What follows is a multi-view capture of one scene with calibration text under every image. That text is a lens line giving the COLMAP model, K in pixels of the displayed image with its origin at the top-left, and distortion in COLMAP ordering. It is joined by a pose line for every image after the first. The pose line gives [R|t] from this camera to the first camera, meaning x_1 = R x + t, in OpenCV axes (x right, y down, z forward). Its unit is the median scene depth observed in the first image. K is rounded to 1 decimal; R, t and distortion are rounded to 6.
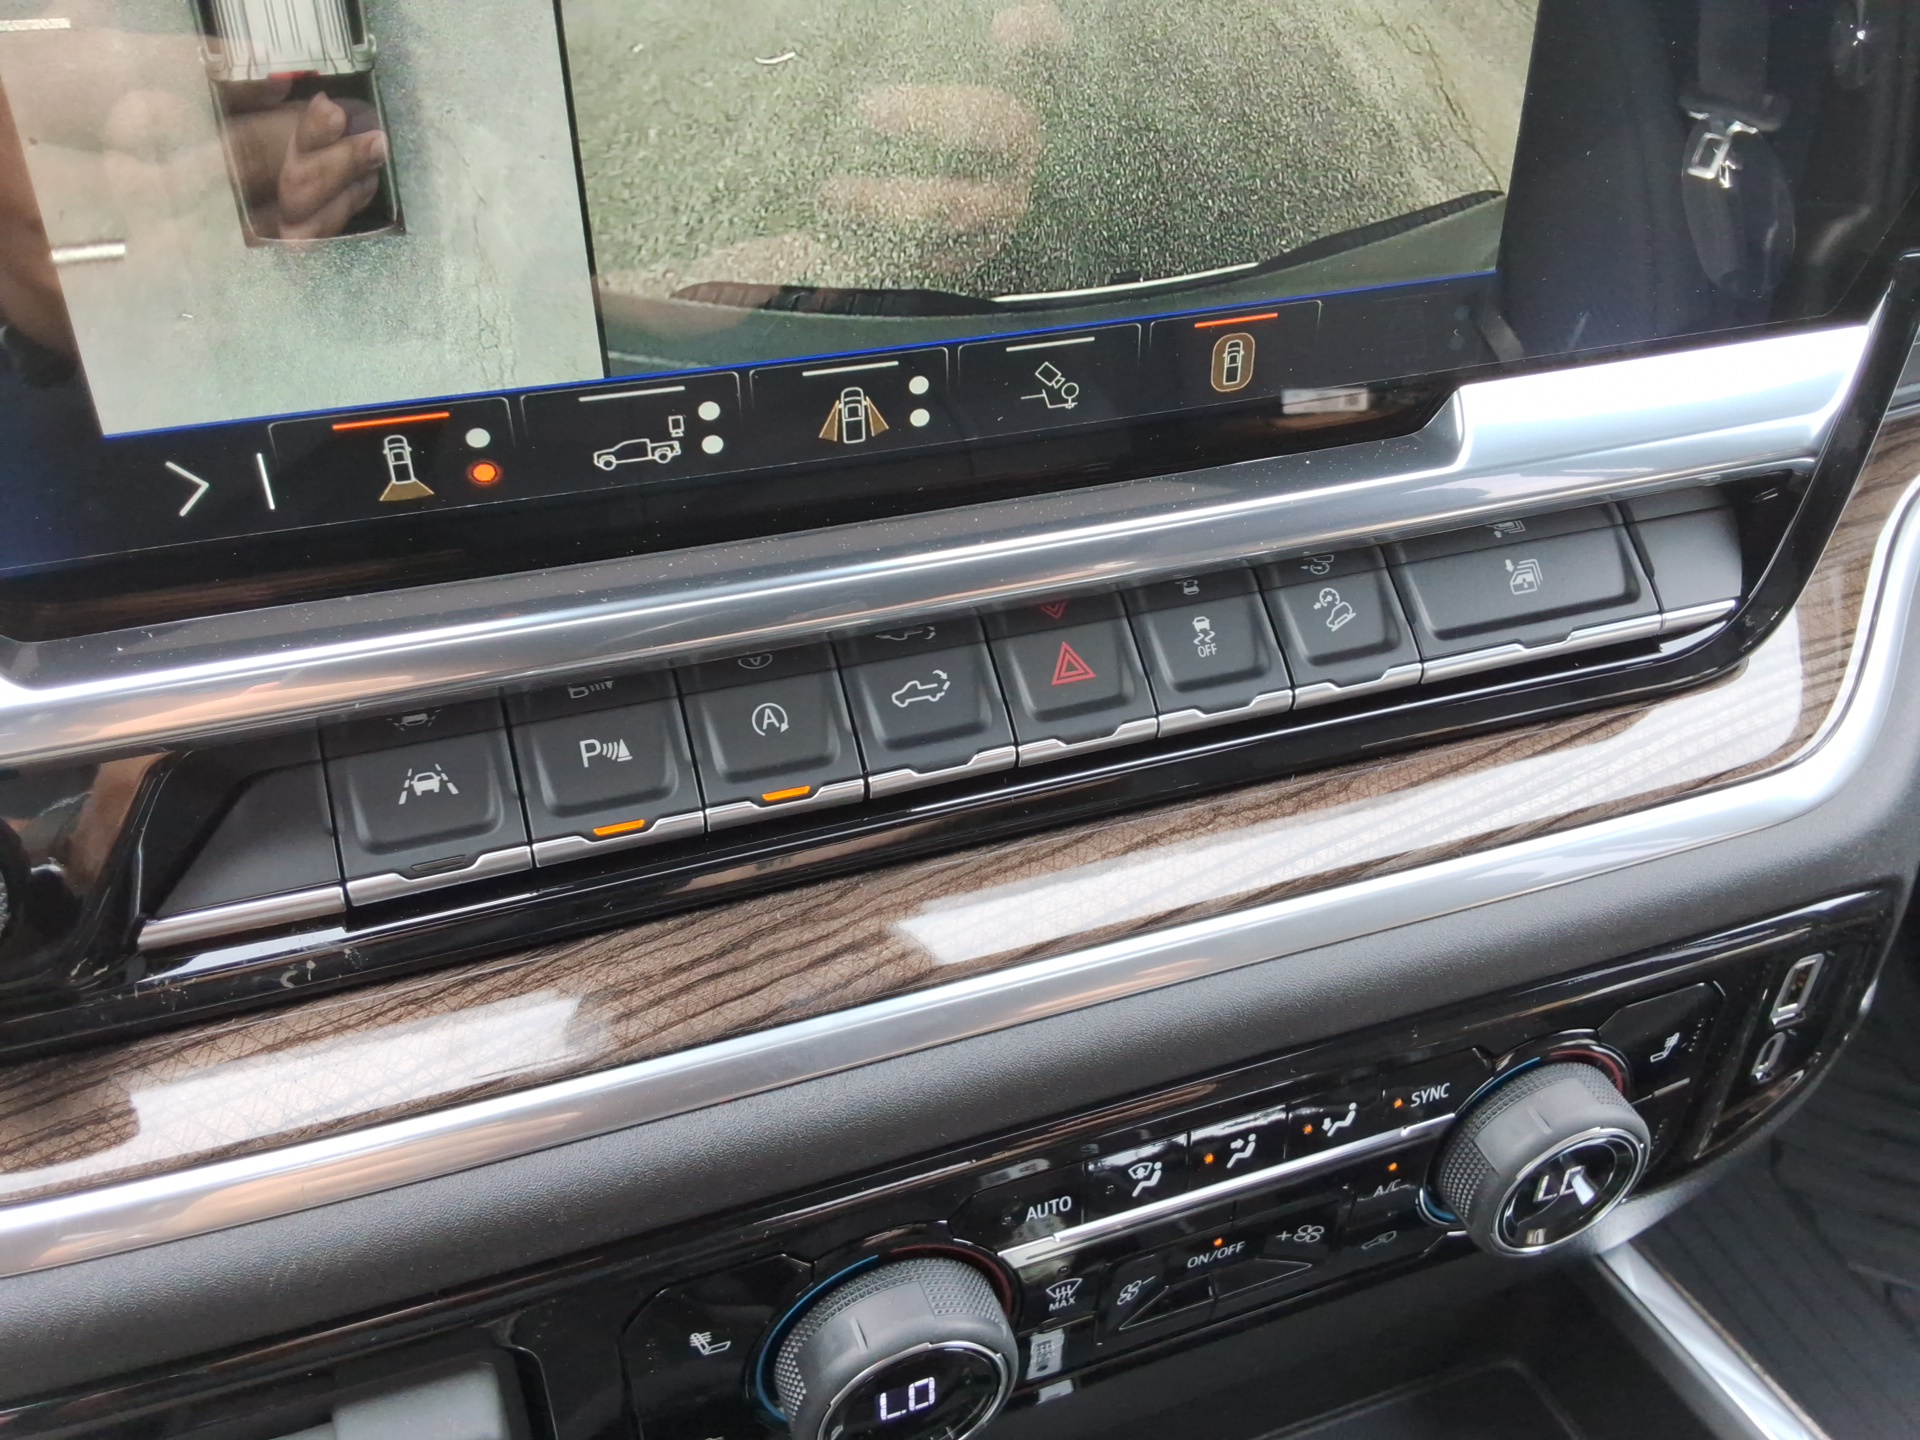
lens RADIAL K [[1534.8, 0, 974.3], [0, 1534.8, 696.8], [0, 0, 1]] dist [0.113356, -0.167581]
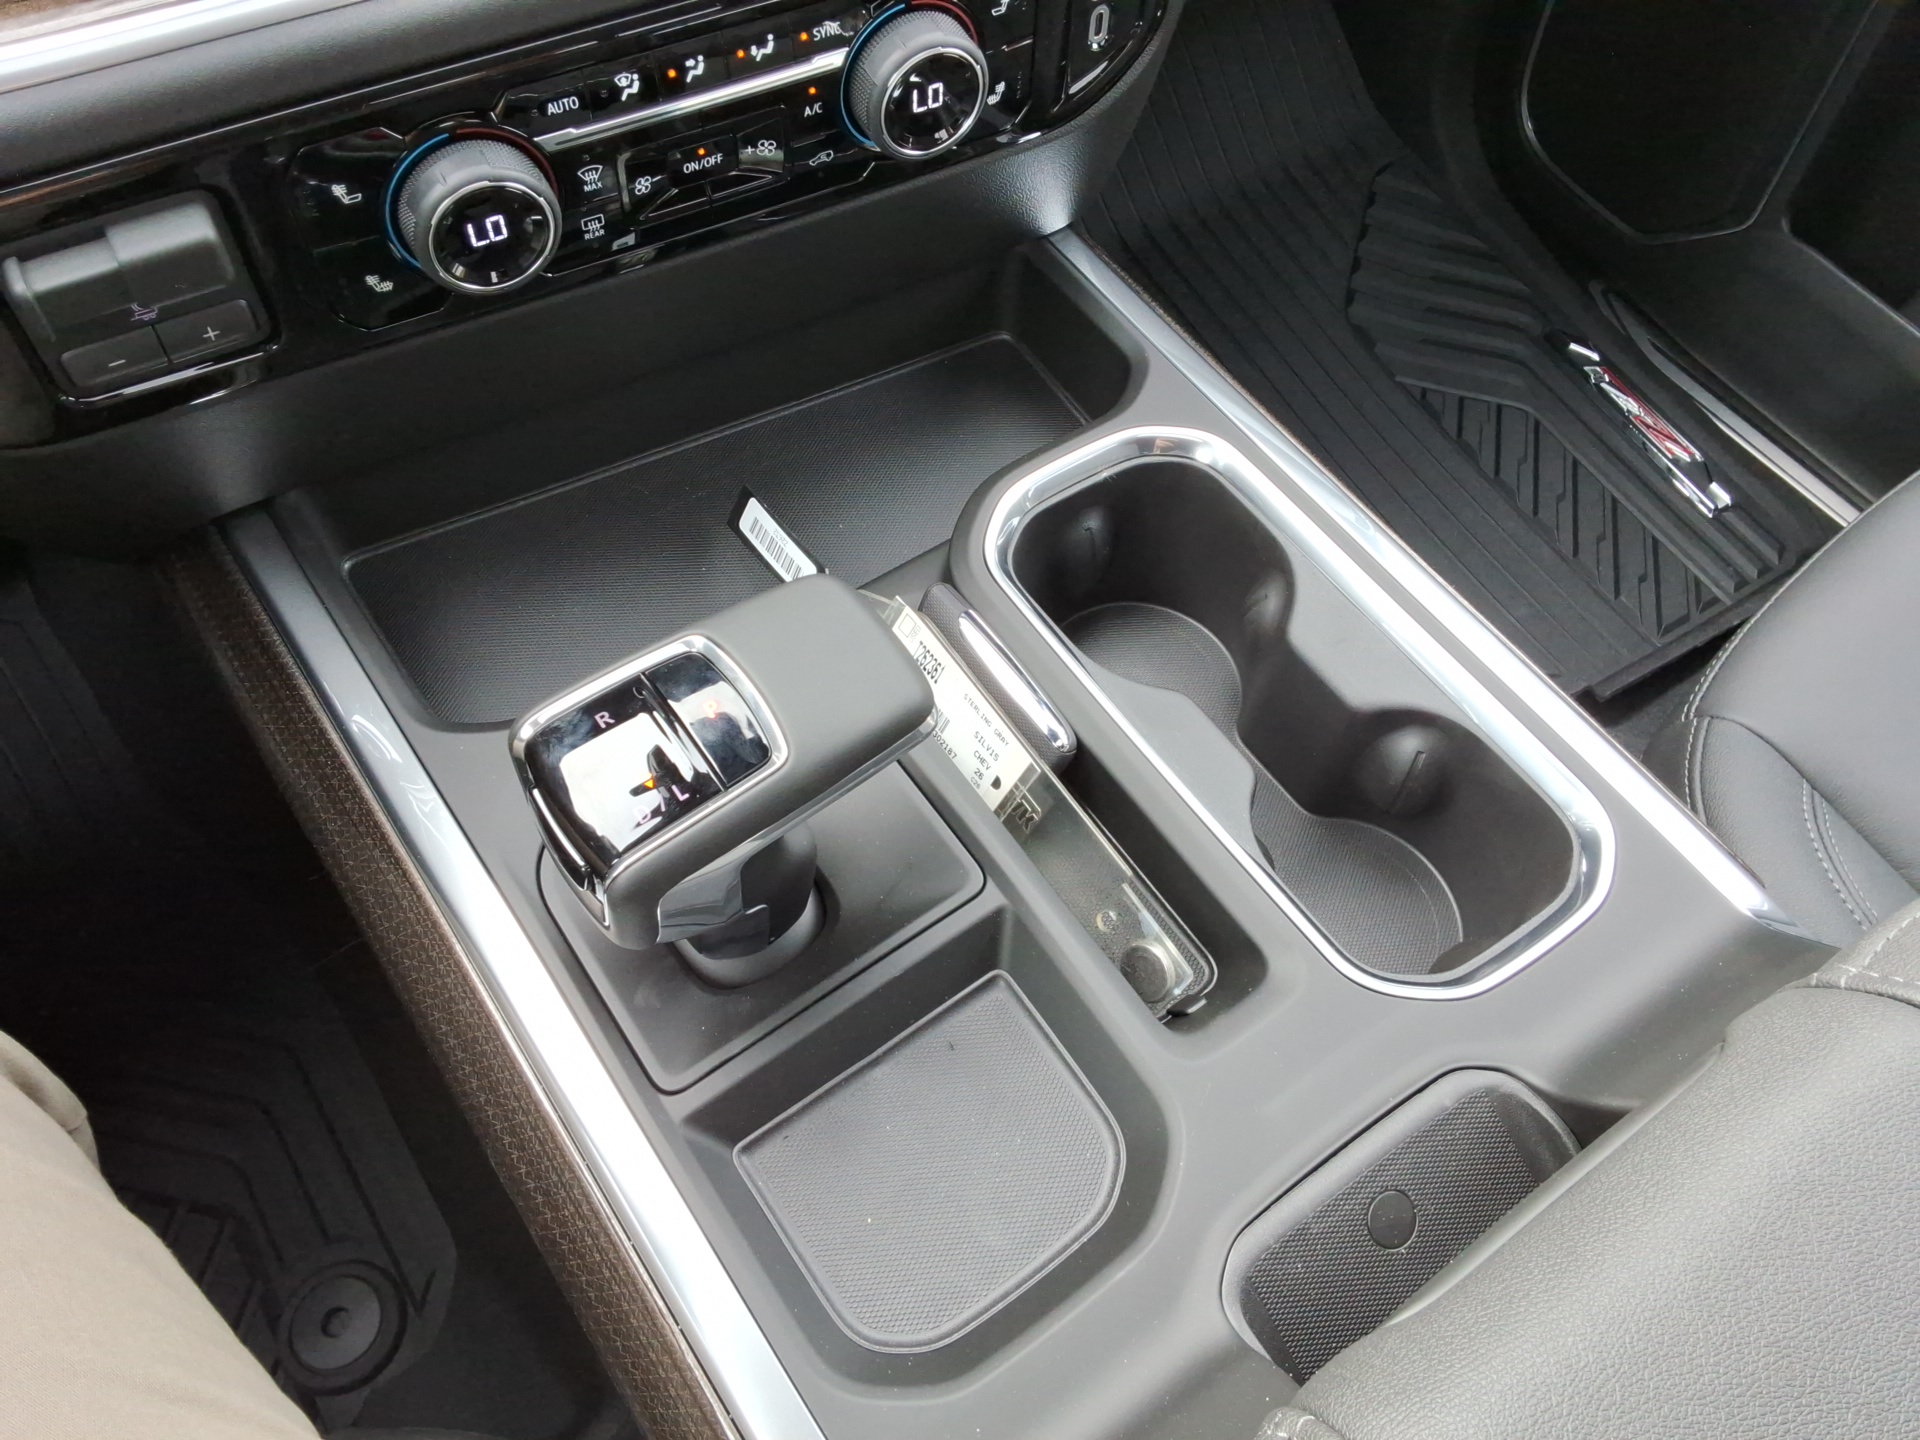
lens RADIAL K [[1534.8, 0, 976.7], [0, 1534.8, 703.9], [0, 0, 1]] dist [0.113356, -0.167581]
pose [[0.989736, -0.109897, 0.091352, 0.234029], [0.066199, 0.919091, 0.388446, 0.285609], [-0.126649, -0.378411, 0.916932, -0.652642]]
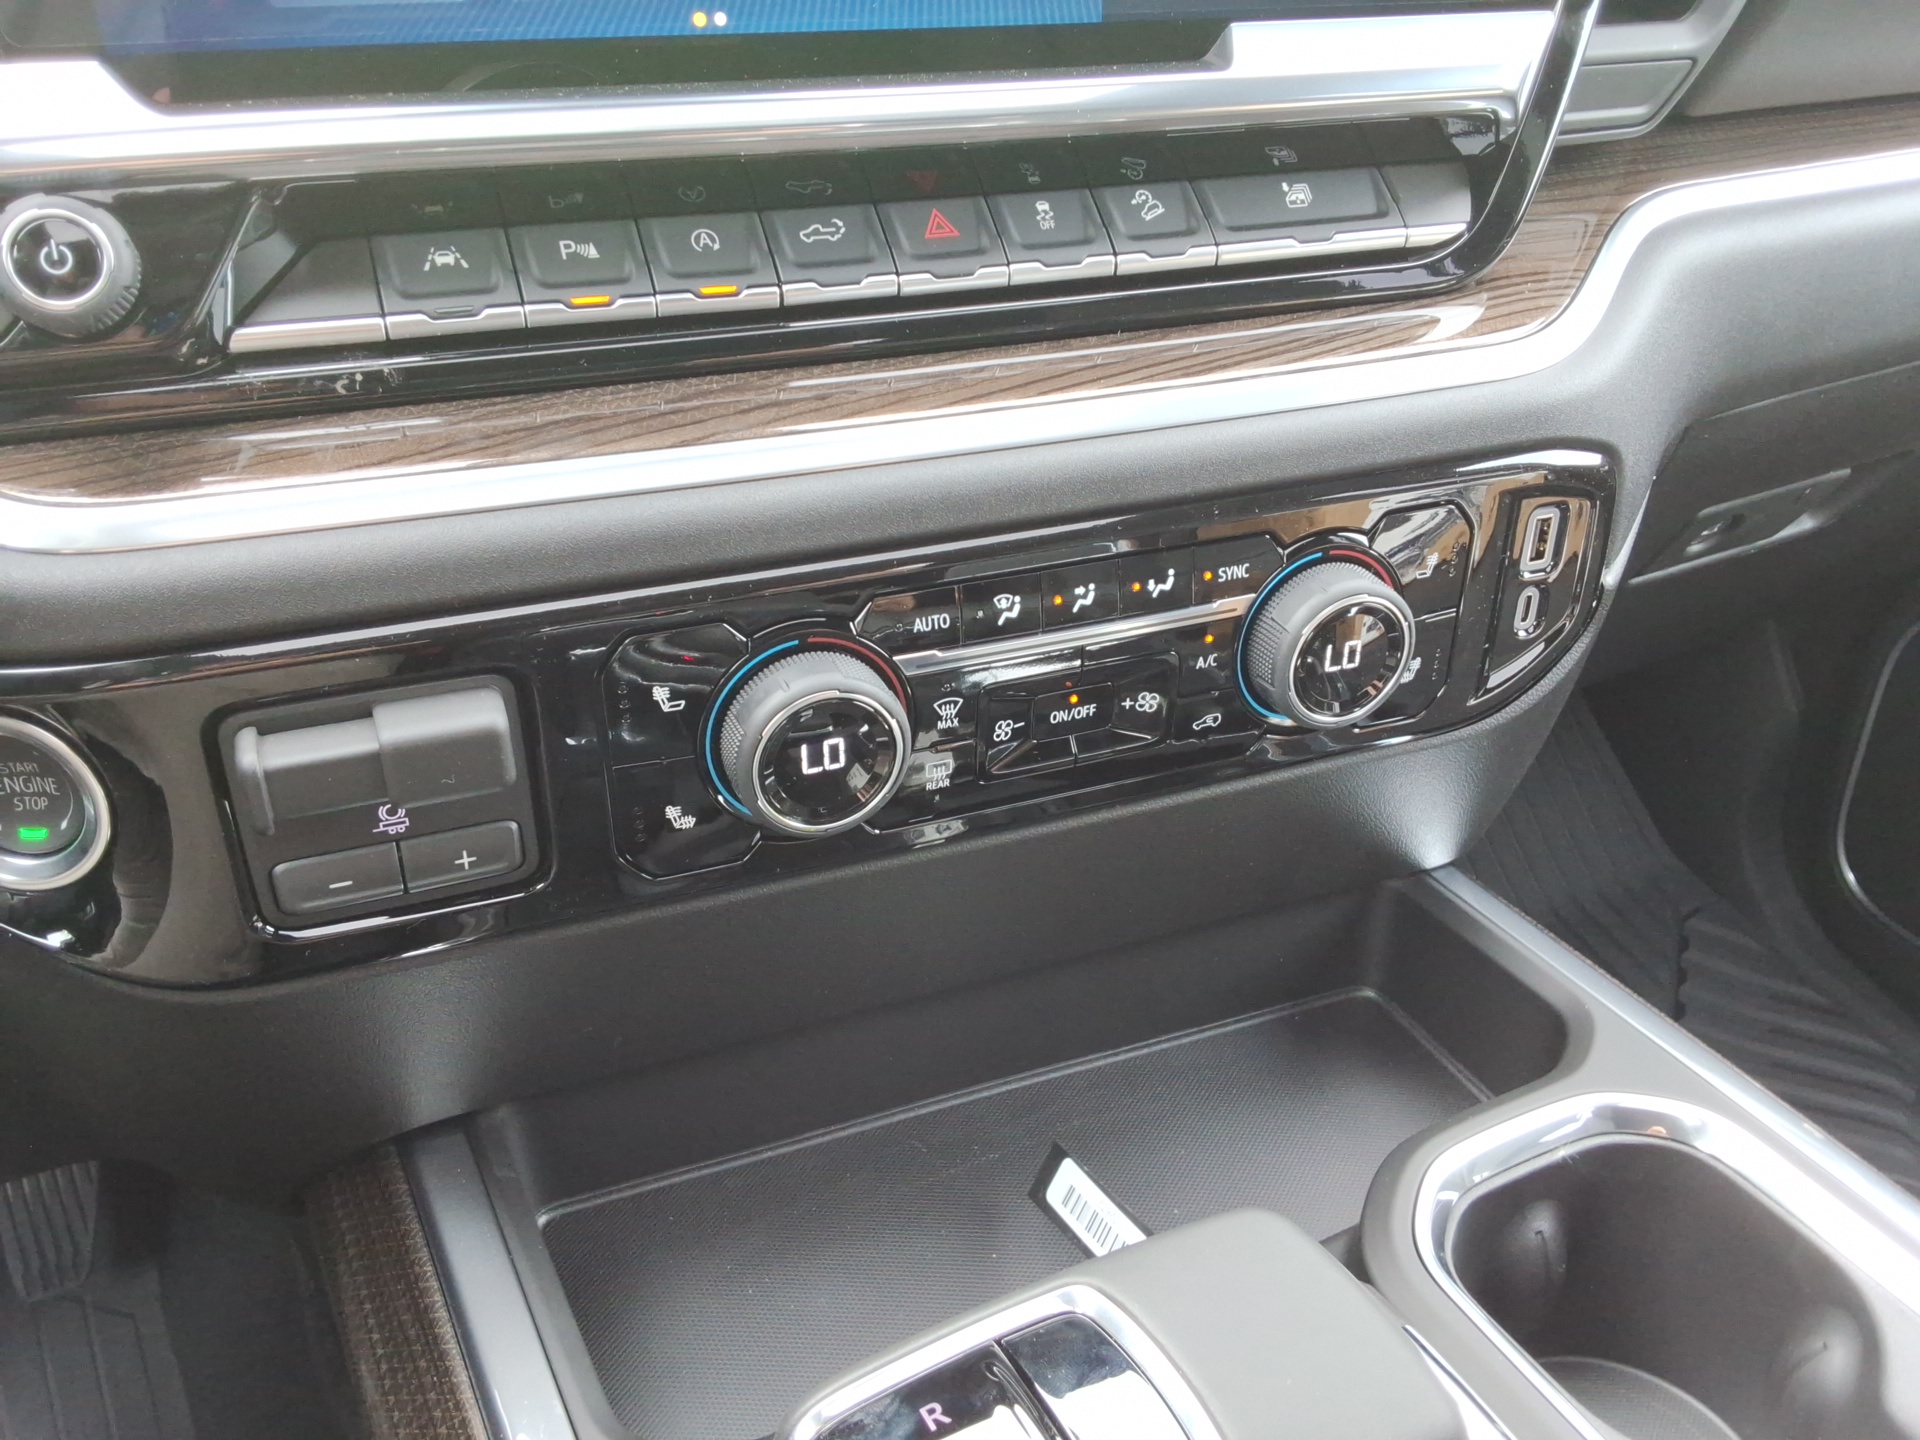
lens RADIAL K [[1534.8, 0, 979.1], [0, 1534.8, 716.4], [0, 0, 1]] dist [0.113356, -0.167581]
pose [[0.999430, -0.027134, 0.020087, 0.056622], [0.029030, 0.994461, -0.101021, 0.509128], [-0.017235, 0.101547, 0.994681, -0.250859]]
